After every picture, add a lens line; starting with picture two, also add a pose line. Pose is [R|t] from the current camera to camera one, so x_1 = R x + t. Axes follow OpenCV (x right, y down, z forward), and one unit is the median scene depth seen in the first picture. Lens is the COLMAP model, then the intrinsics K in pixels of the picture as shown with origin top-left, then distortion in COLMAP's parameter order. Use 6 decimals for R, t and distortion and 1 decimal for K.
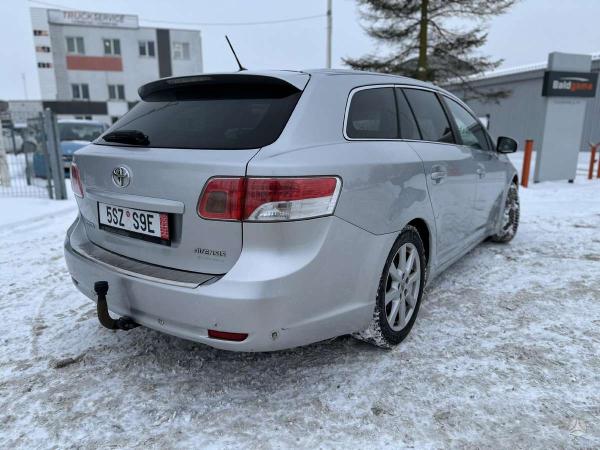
lens RADIAL K [[444.9, 0, 300.0], [0, 444.9, 225.0], [0, 0, 1]] dist [0.006158, -0.005890]
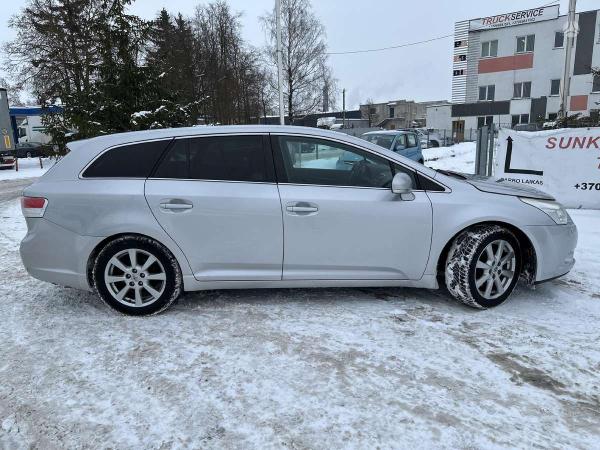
lens RADIAL K [[444.9, 0, 300.0], [0, 444.9, 225.0], [0, 0, 1]] dist [0.006158, -0.005890]
pose [[0.561619, 0.153629, -0.813008, 0.544378], [-0.141482, 0.985970, 0.088578, -0.076751], [0.815210, 0.065279, 0.575475, 0.186618]]
